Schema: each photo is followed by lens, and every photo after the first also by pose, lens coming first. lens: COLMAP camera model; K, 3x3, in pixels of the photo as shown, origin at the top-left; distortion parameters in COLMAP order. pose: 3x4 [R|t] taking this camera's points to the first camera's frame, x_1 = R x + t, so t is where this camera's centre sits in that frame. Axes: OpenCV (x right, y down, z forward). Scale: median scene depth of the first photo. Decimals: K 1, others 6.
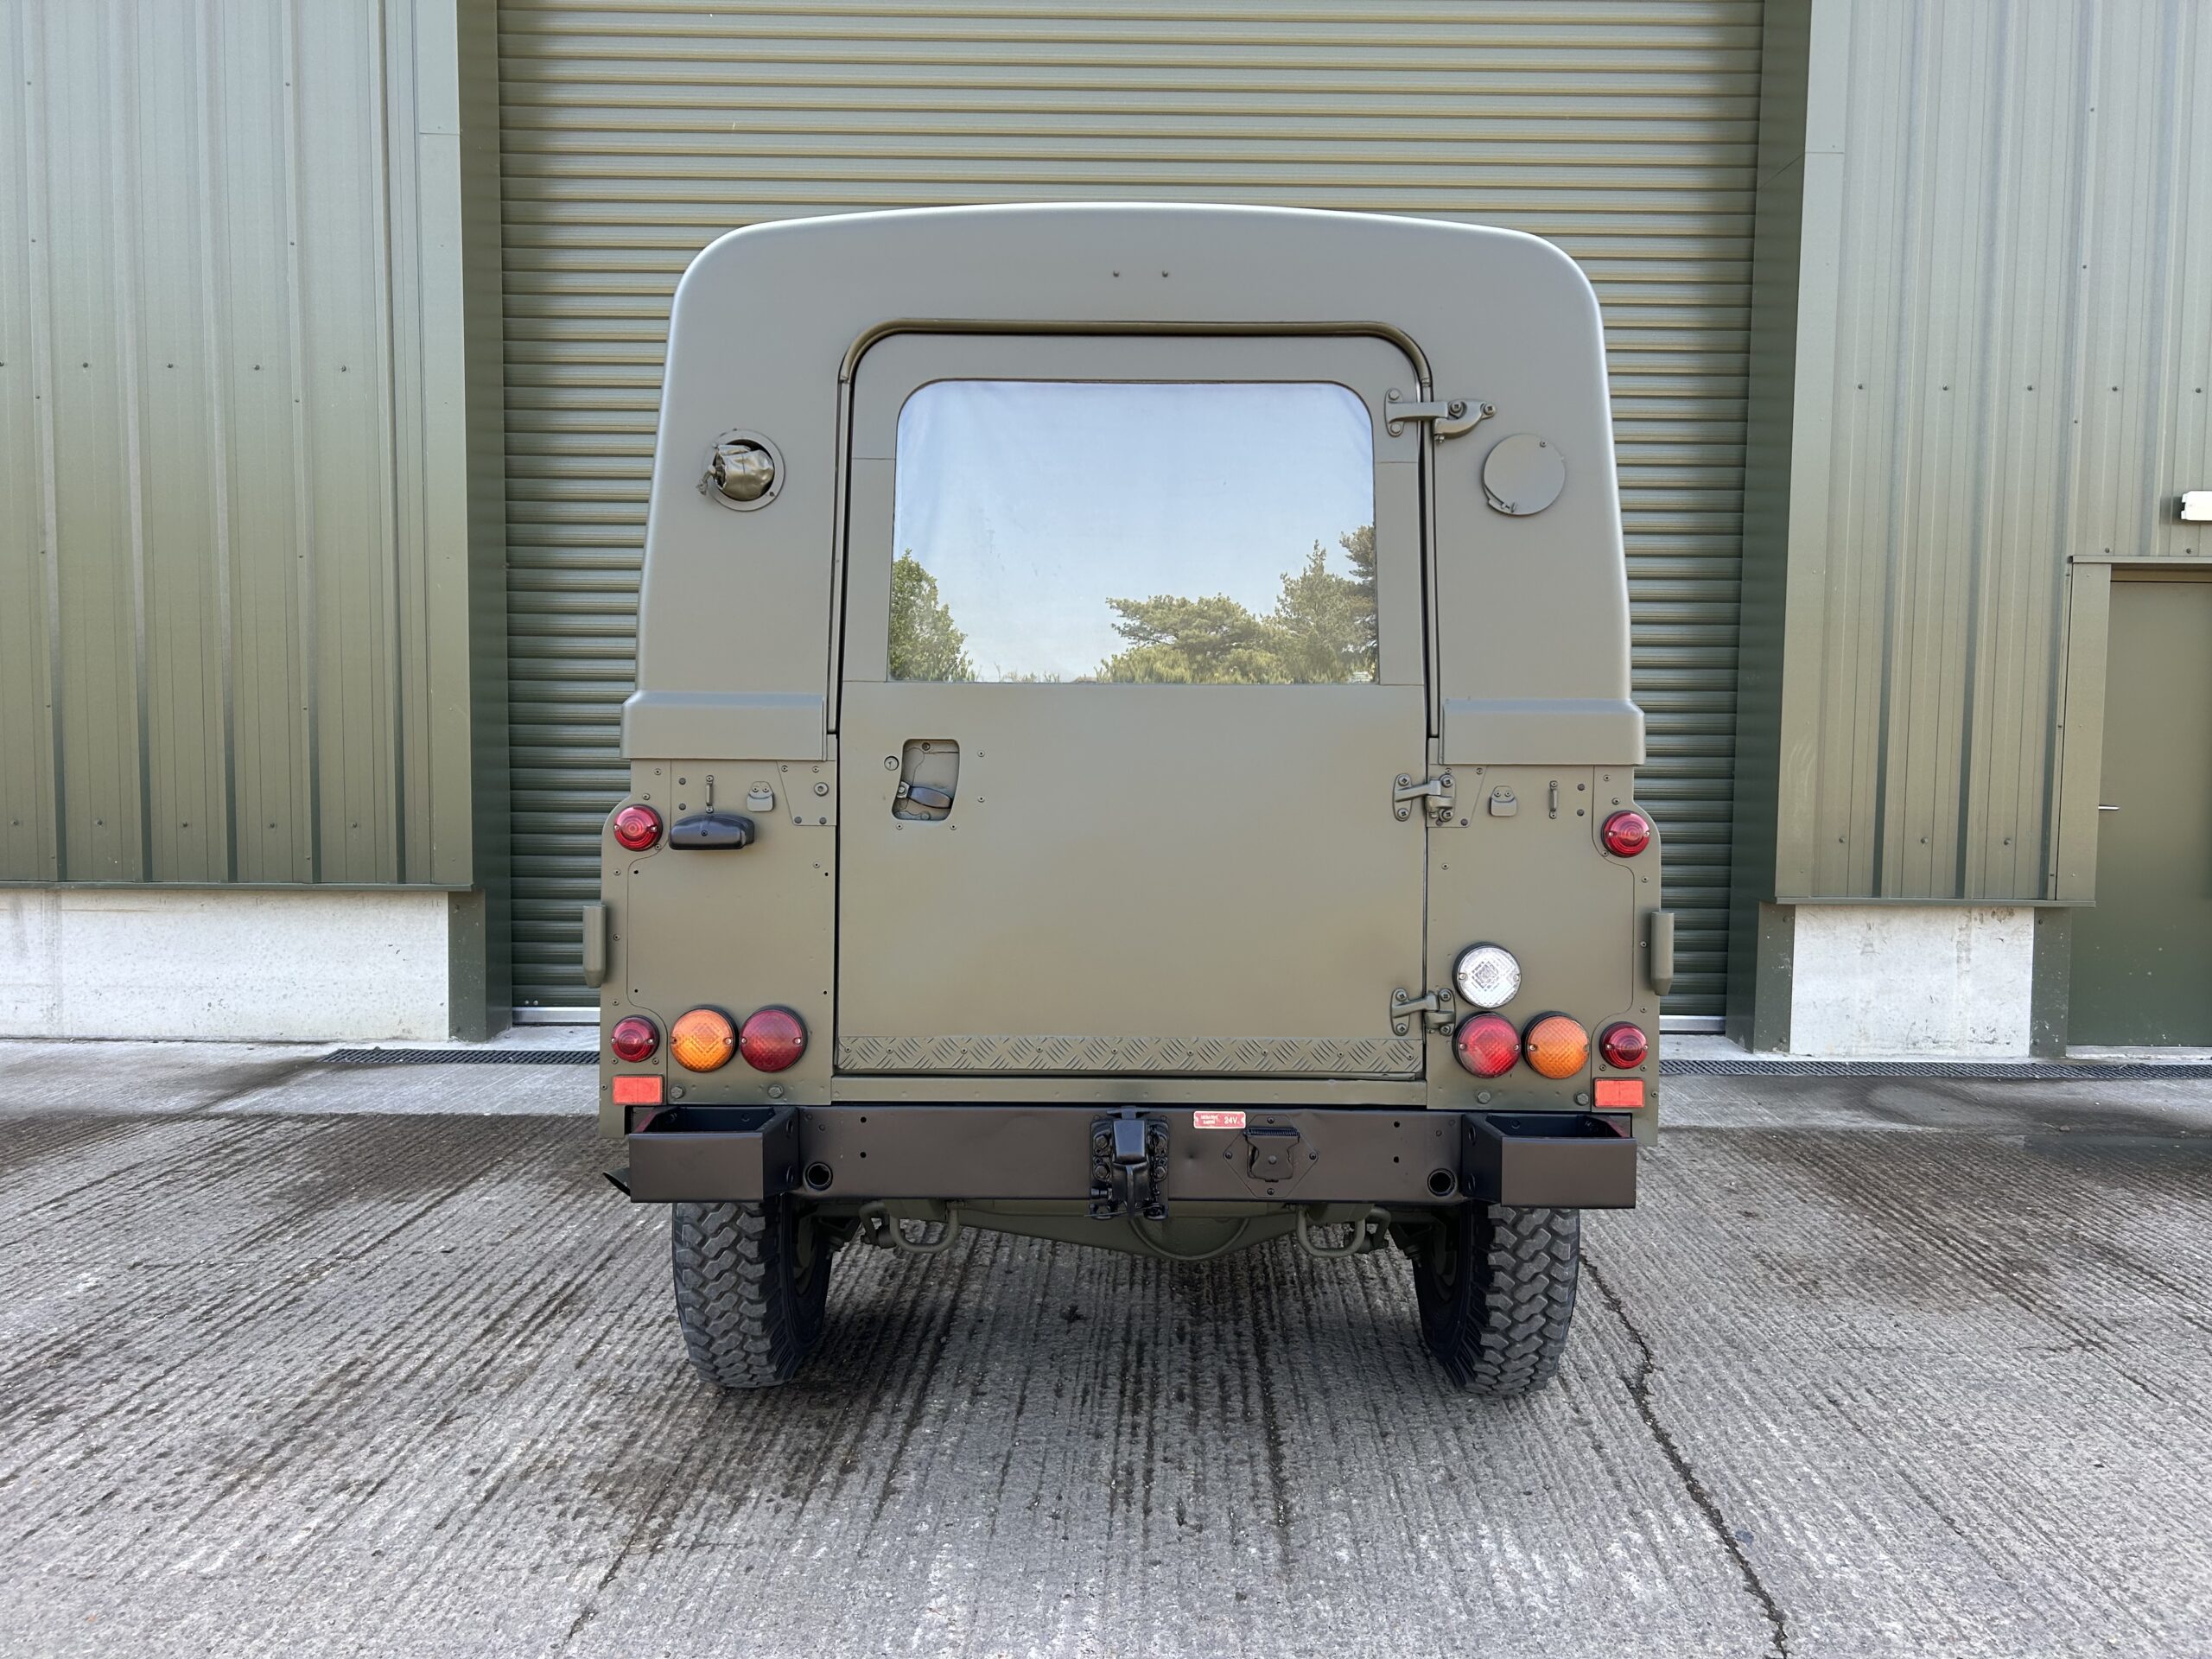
lens RADIAL K [[1675.3, 0, 1112.5], [0, 1675.3, 826.4], [0, 0, 1]] dist [0.039155, -0.041381]
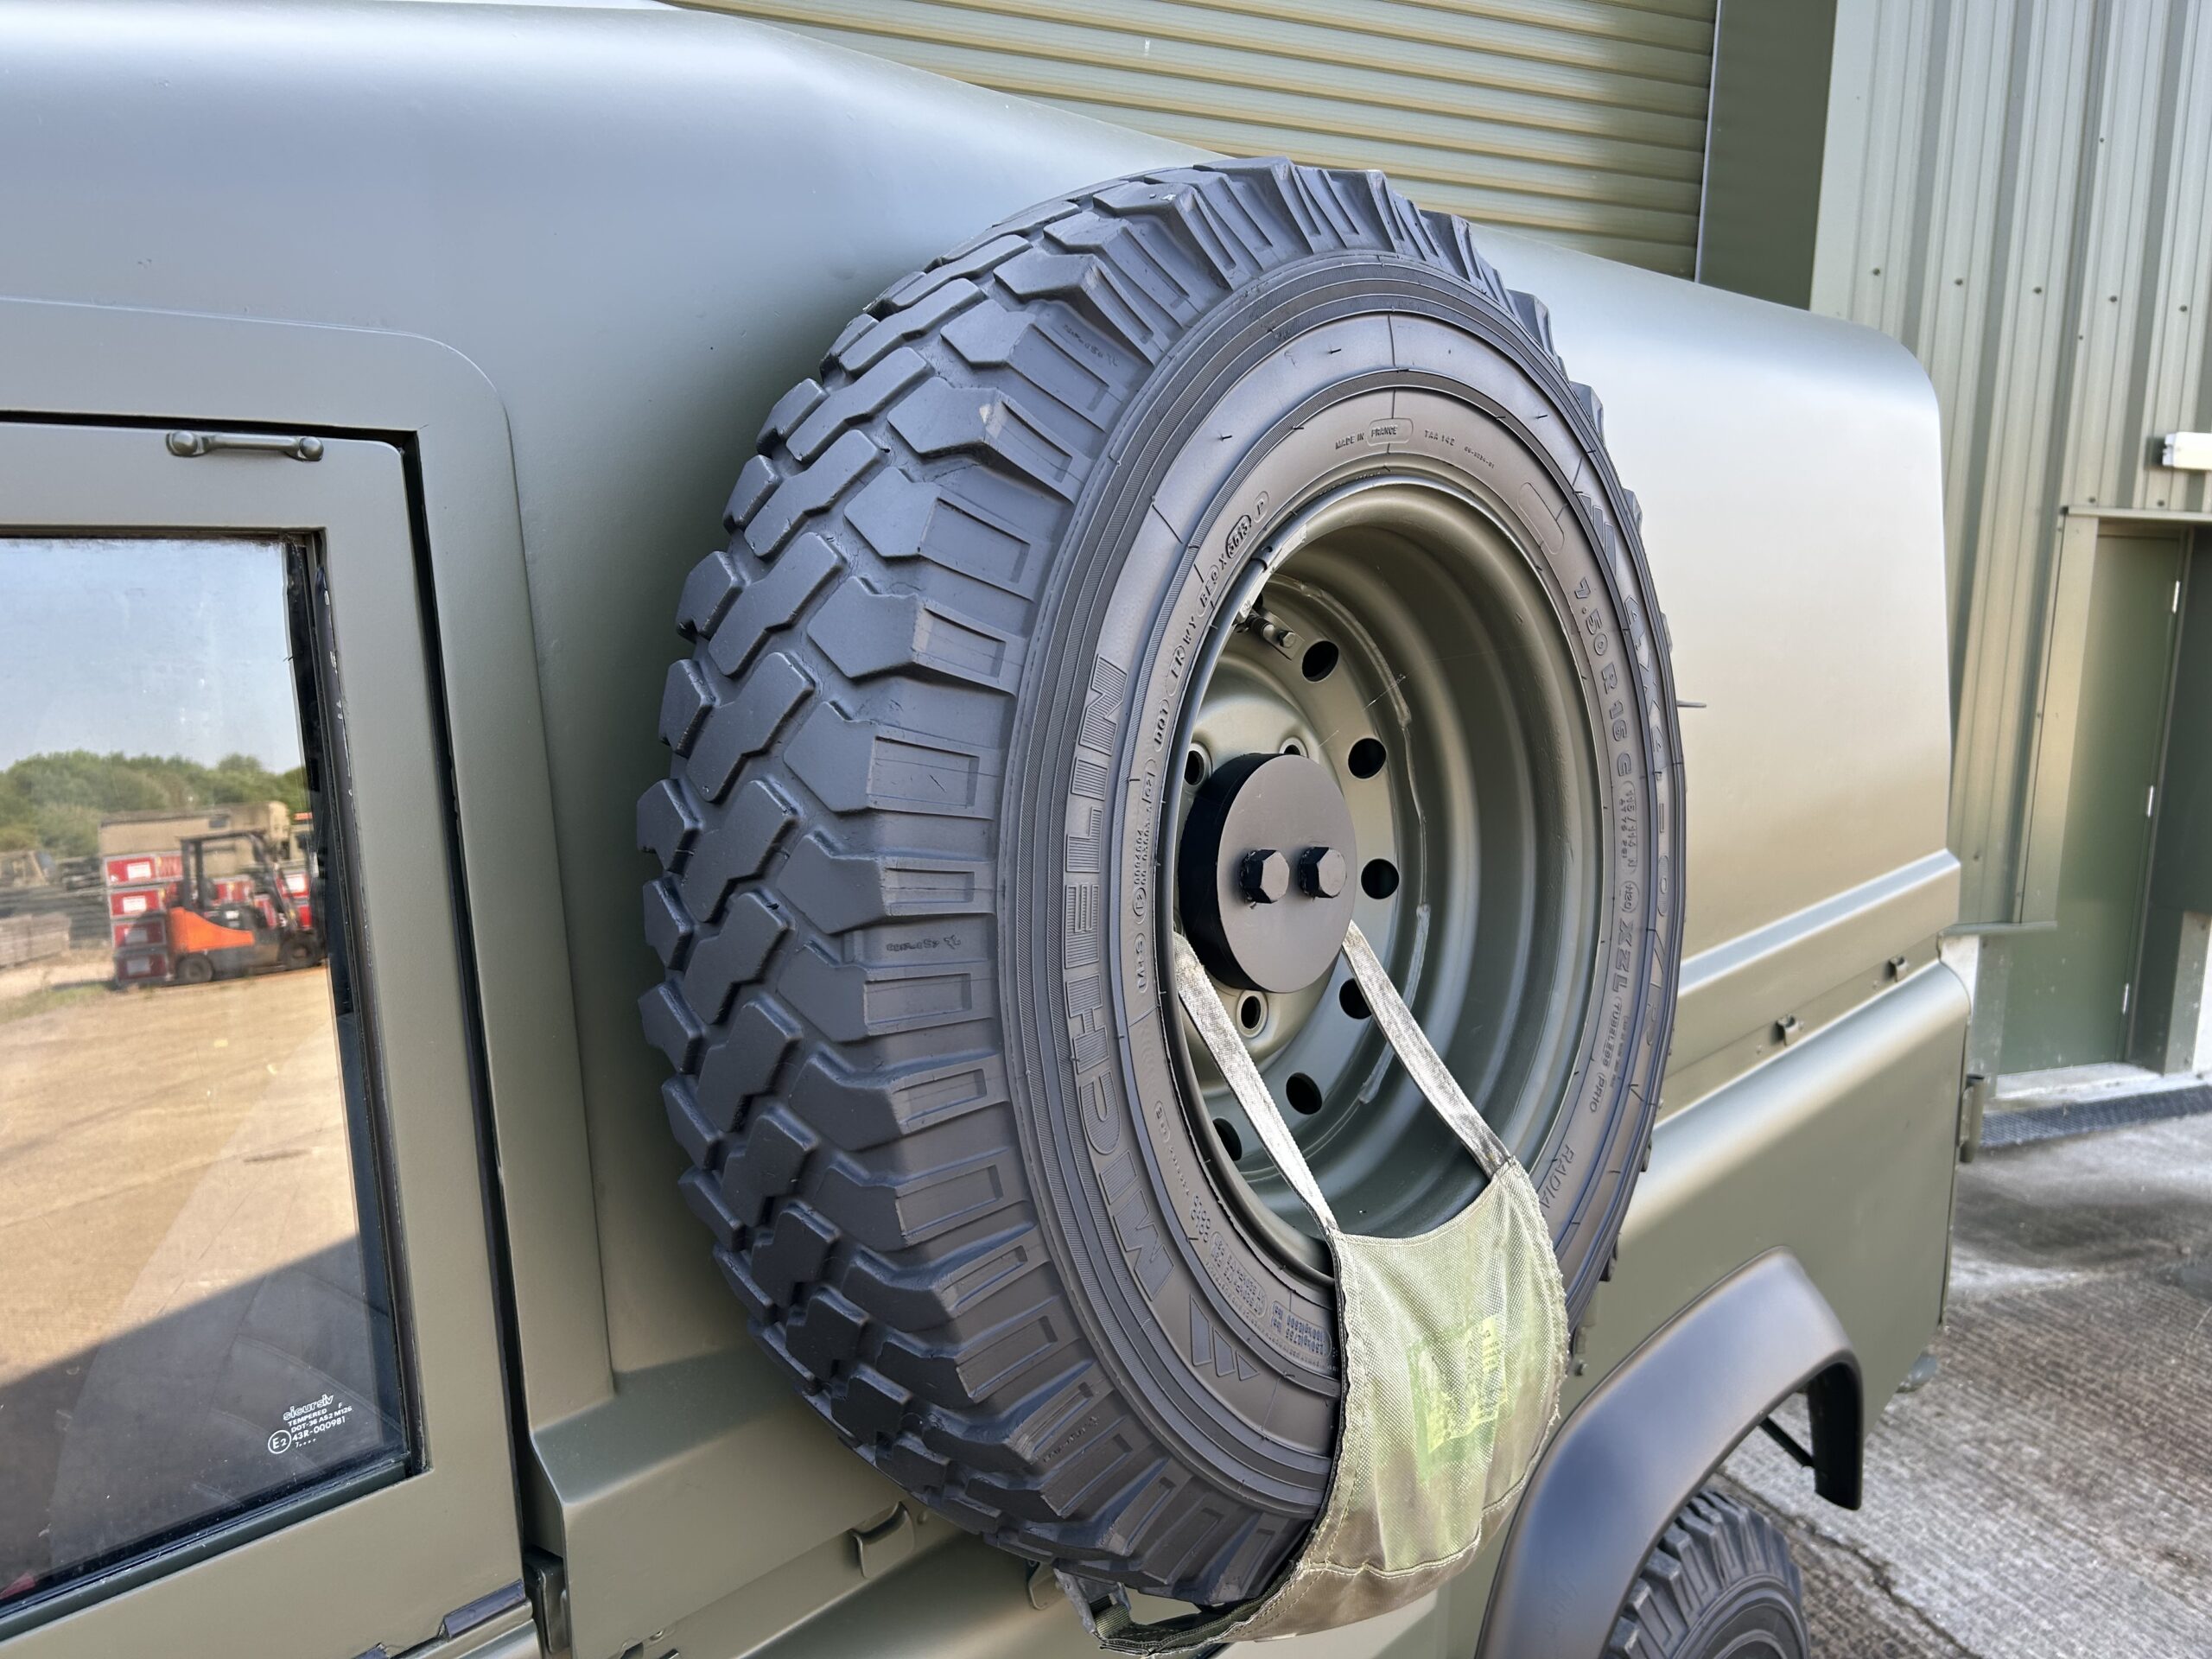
lens RADIAL K [[1675.3, 0, 1092.0], [0, 1675.3, 846.1], [0, 0, 1]] dist [0.039155, -0.041381]
pose [[0.930843, -0.047763, 0.362284, -0.357967], [0.014177, 0.995395, 0.094807, -0.169828], [-0.365144, -0.083115, 0.927233, 0.843676]]
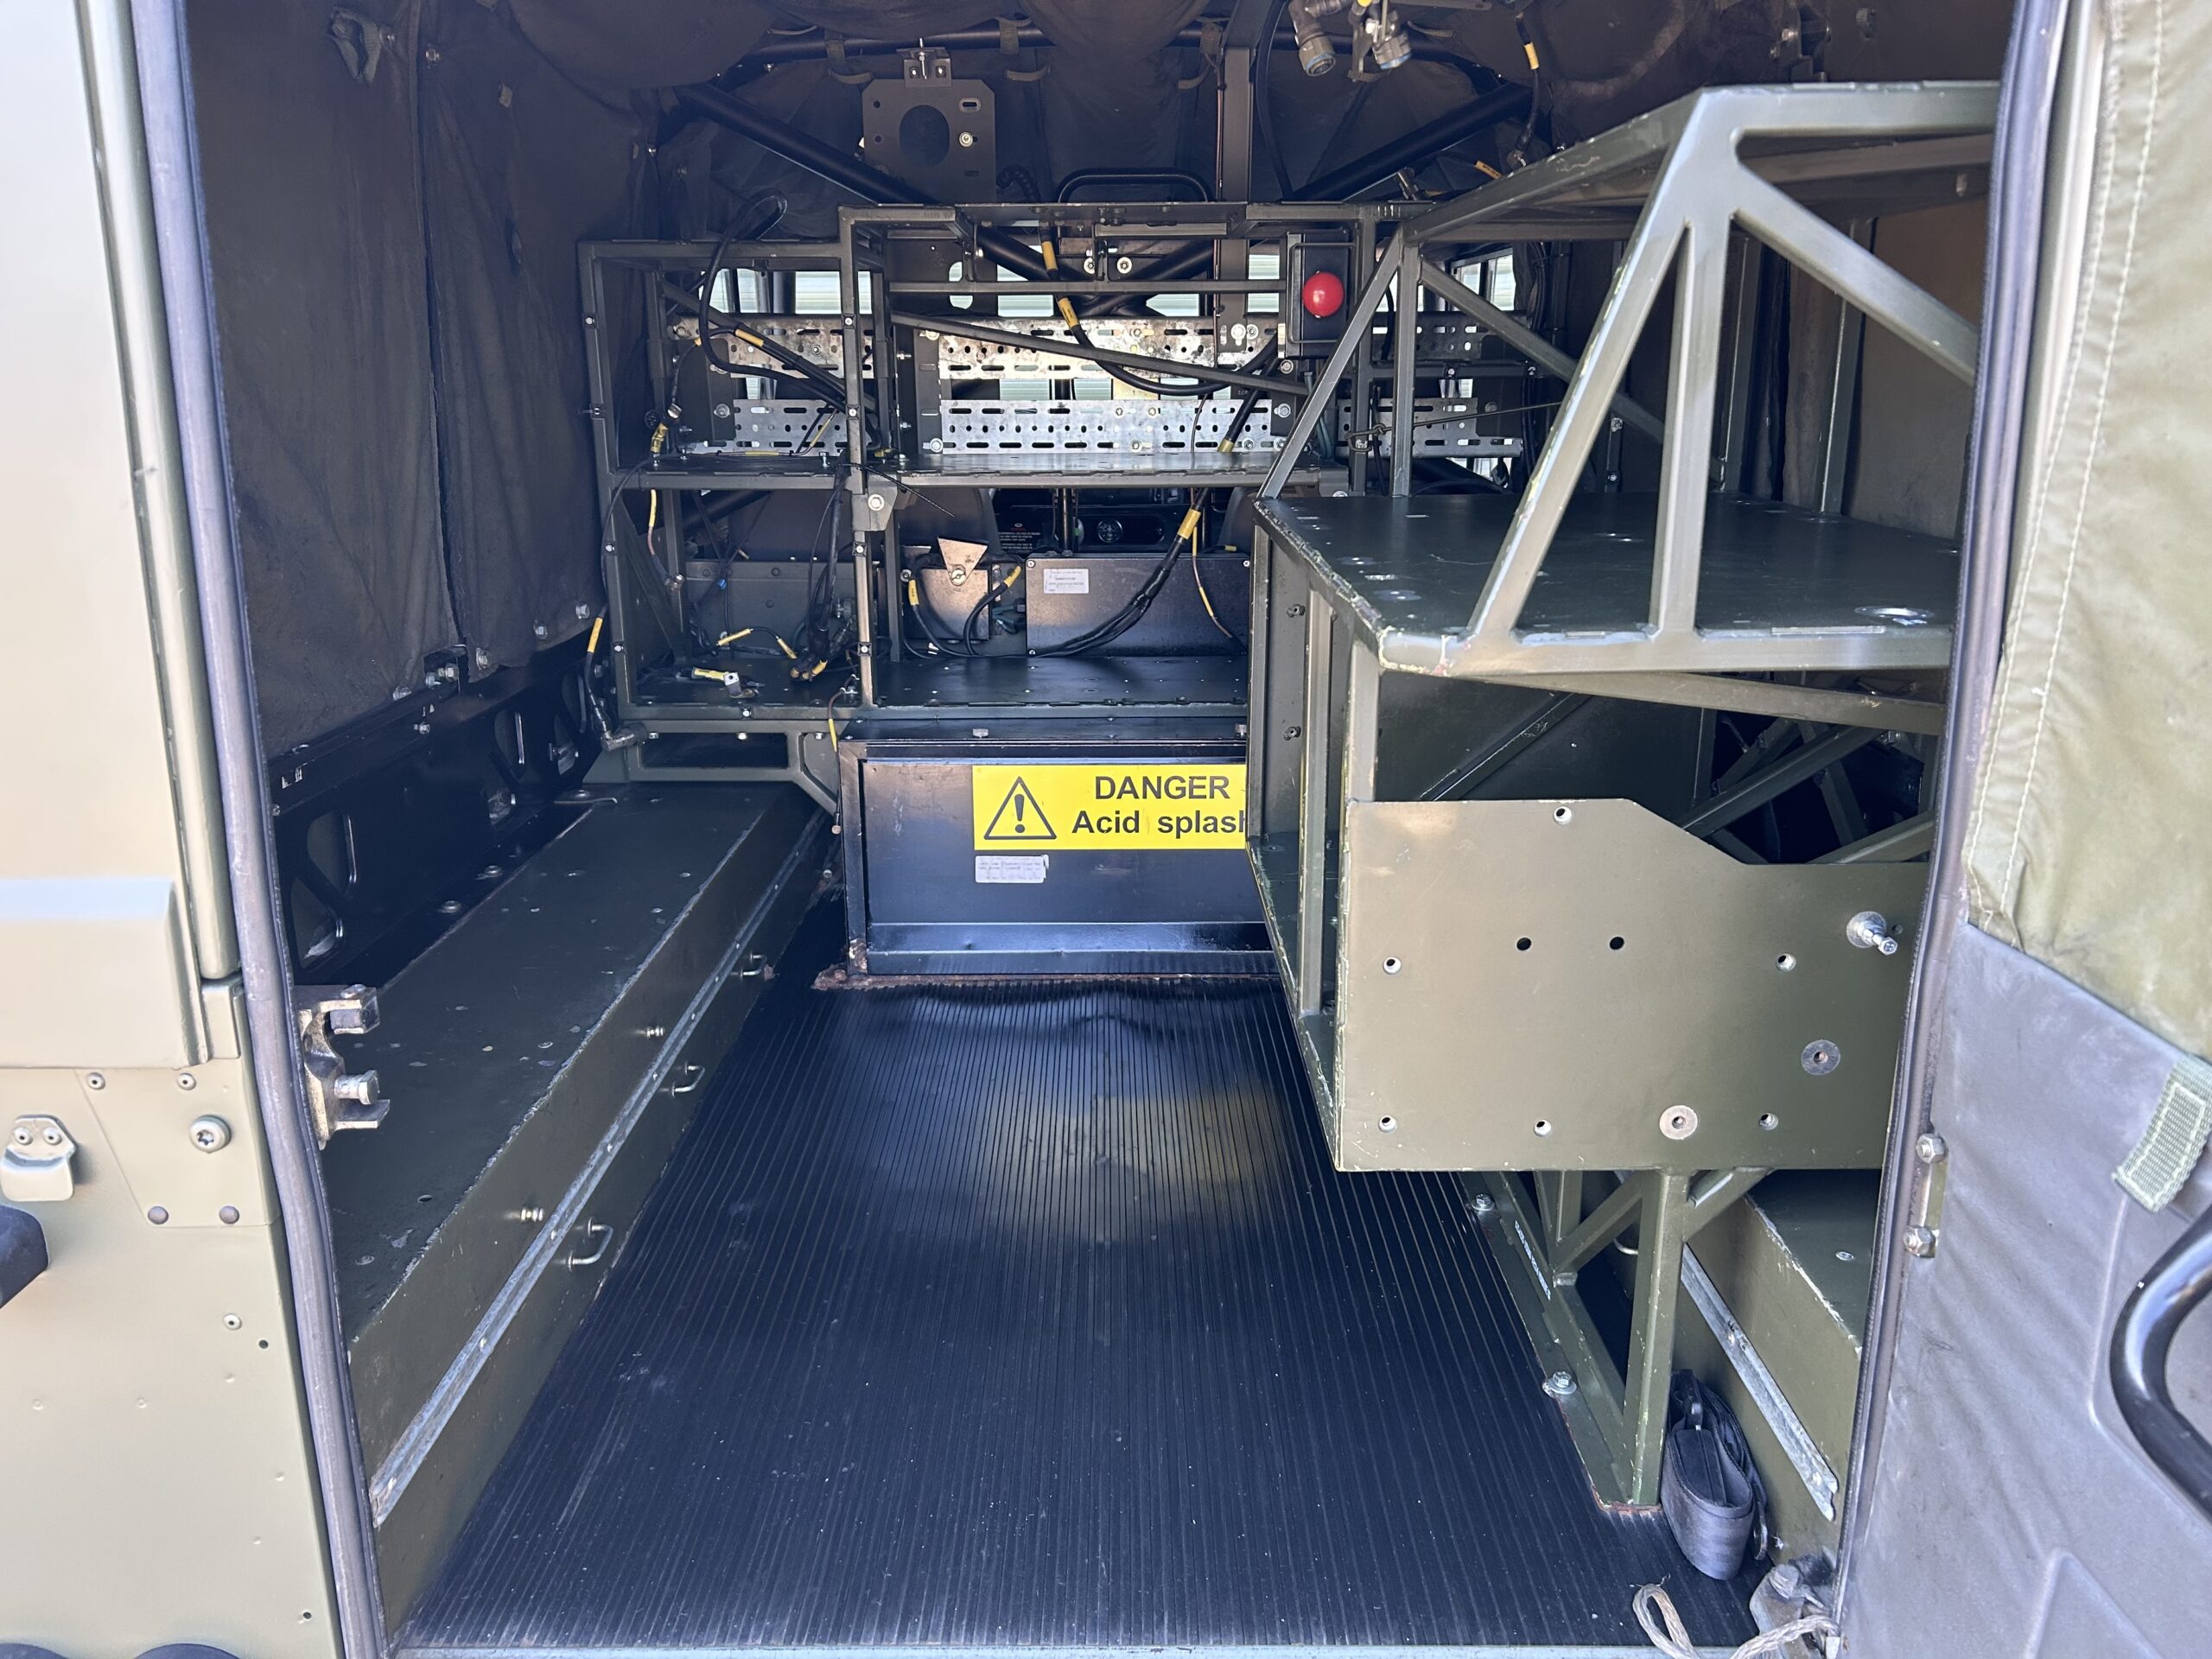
lens RADIAL K [[1675.3, 0, 1118.6], [0, 1675.3, 822.3], [0, 0, 1]] dist [0.039155, -0.041381]
pose [[0.999909, -0.013492, -0.000433, 0.013169], [0.013177, 0.968614, 0.248220, -0.137794], [-0.002930, -0.248203, 0.968704, 0.547697]]
